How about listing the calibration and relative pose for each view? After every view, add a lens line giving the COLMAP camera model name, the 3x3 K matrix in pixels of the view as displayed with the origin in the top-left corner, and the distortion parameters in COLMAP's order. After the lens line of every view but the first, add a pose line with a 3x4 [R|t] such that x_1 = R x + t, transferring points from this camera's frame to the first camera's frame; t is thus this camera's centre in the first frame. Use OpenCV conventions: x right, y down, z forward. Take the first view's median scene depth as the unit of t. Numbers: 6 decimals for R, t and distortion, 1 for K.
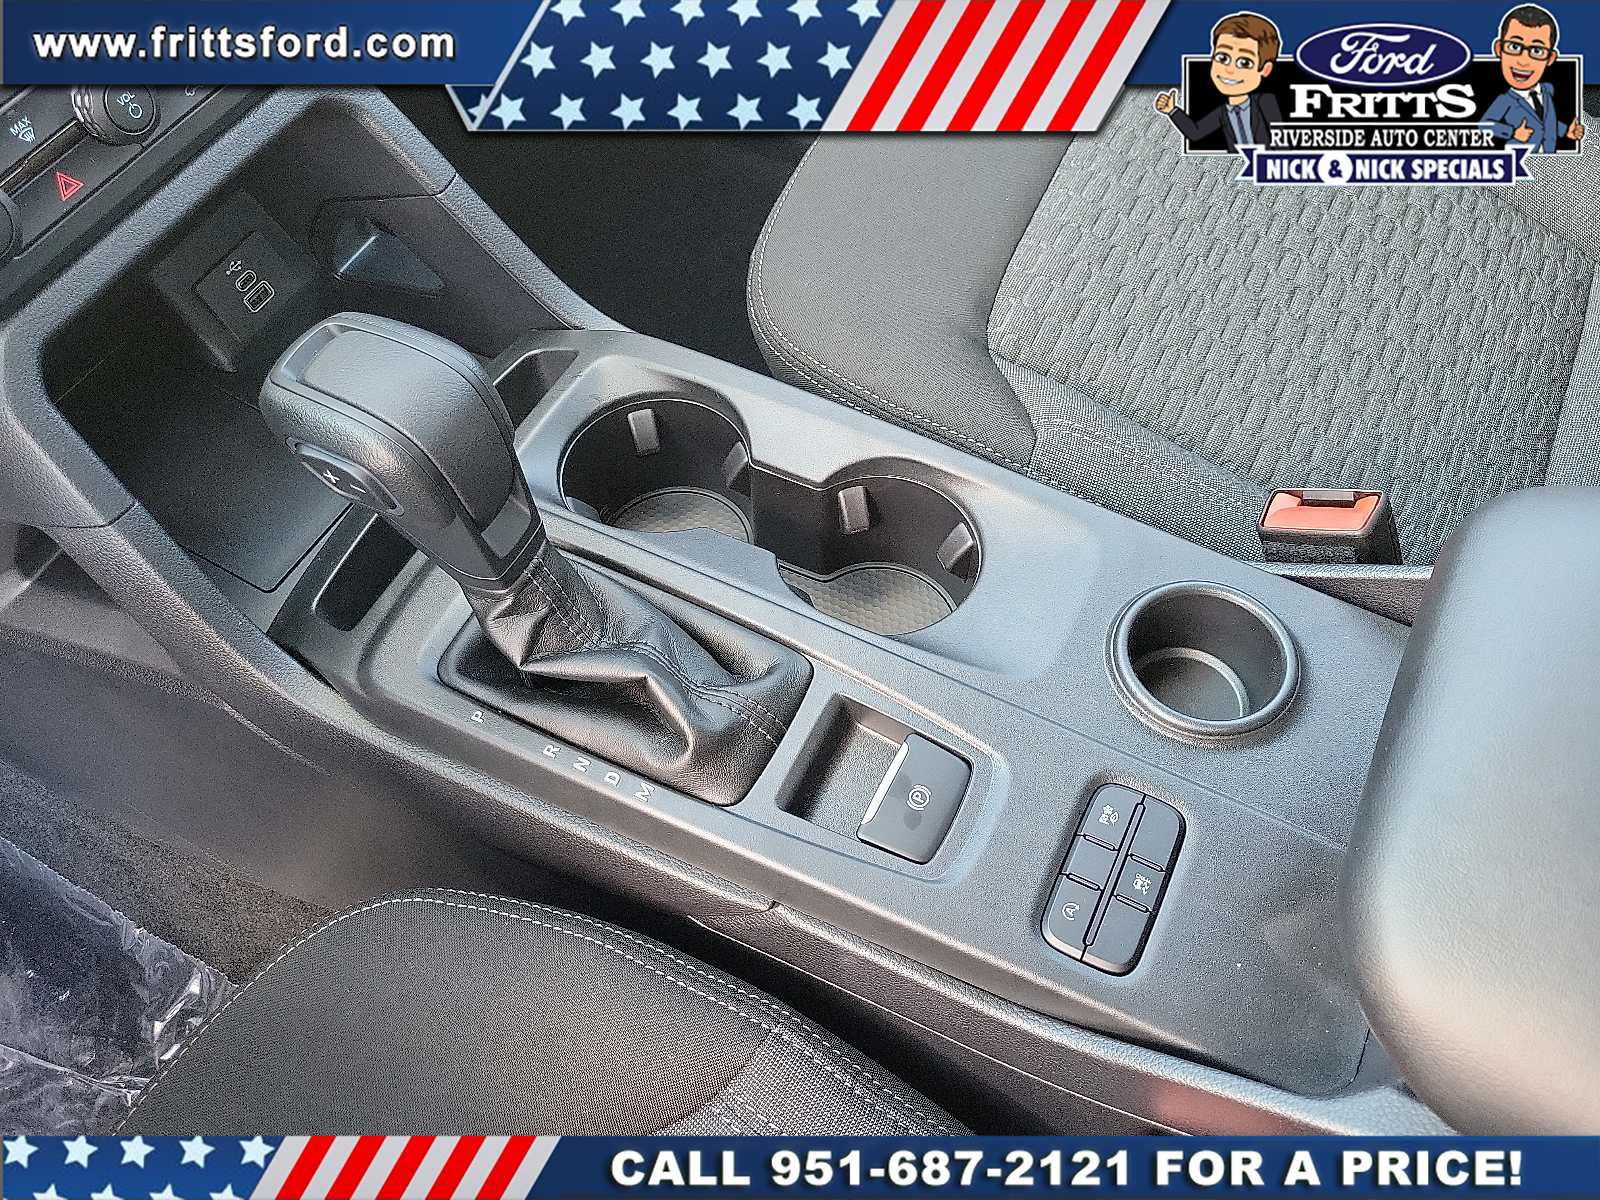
lens RADIAL K [[1254.2, 0, 800.0], [0, 1254.2, 600.0], [0, 0, 1]] dist [0.027630, -0.000276]
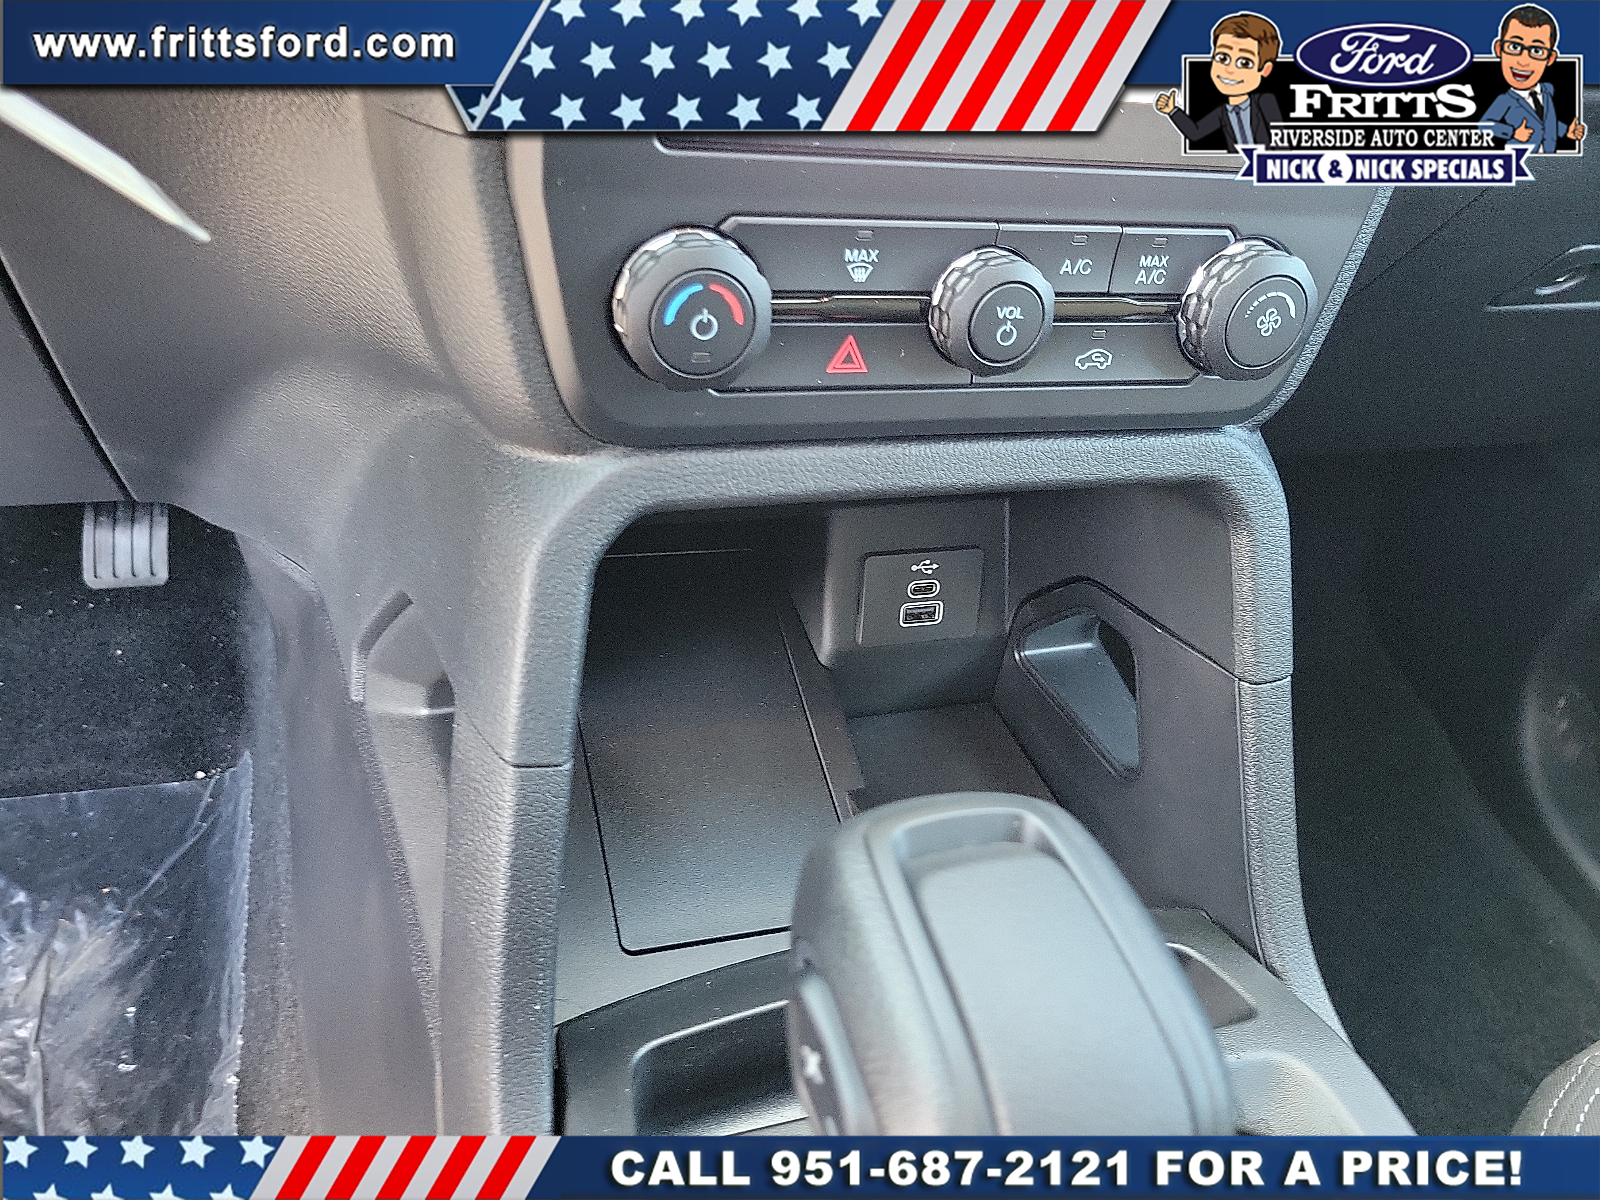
lens RADIAL K [[1207.6, 0, 800.0], [0, 1207.6, 600.0], [0, 0, 1]] dist [-0.000406, -0.000133]
pose [[0.685522, 0.603558, -0.407157, -0.263072], [-0.698712, 0.702559, -0.134952, -0.137574], [0.204601, 0.376998, 0.903333, 0.473295]]
